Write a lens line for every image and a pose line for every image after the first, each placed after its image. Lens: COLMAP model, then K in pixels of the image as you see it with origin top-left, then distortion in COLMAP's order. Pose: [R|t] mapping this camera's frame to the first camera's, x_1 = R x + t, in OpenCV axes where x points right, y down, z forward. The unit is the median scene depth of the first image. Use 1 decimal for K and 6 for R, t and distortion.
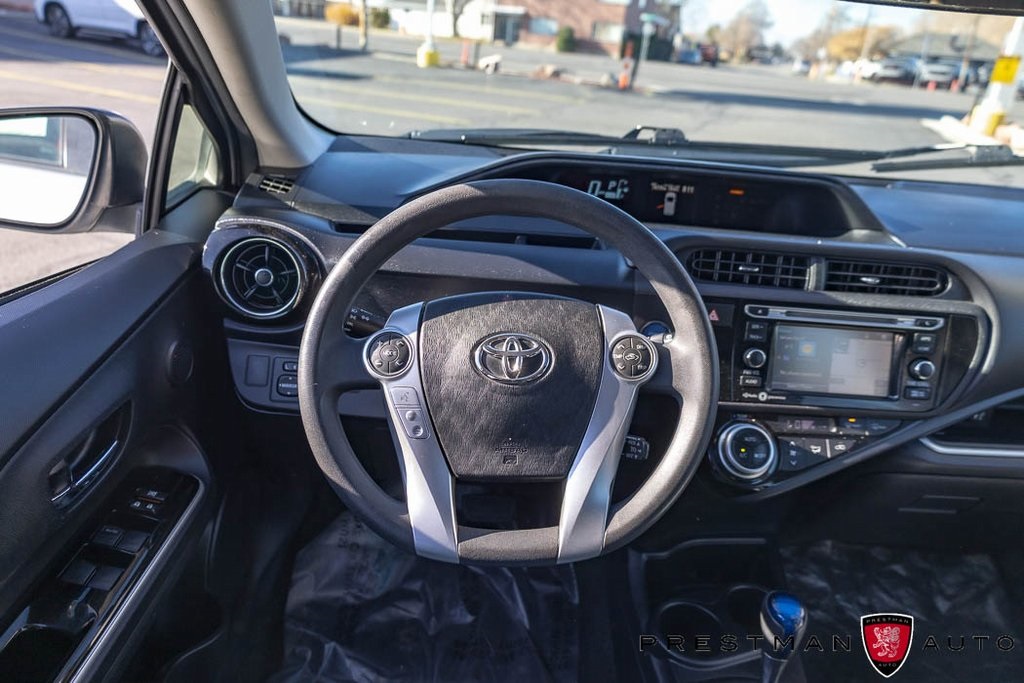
lens RADIAL K [[693.7, 0, 512.0], [0, 693.7, 341.5], [0, 0, 1]] dist [0.000878, 0.001956]
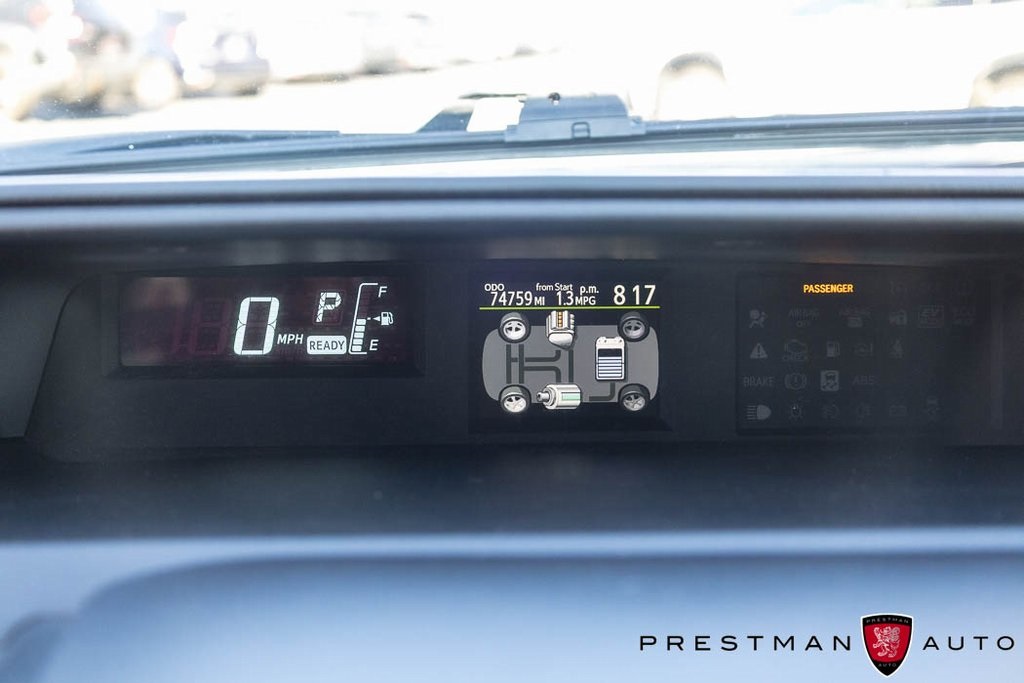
lens RADIAL K [[1224.8, 0, 512.0], [0, 1224.8, 341.5], [0, 0, 1]] dist [0.004155, -0.006905]
pose [[0.996120, -0.085502, 0.020824, 0.269723], [0.087773, 0.982354, -0.165155, -0.181274], [-0.006336, 0.166342, 0.986048, 0.768016]]
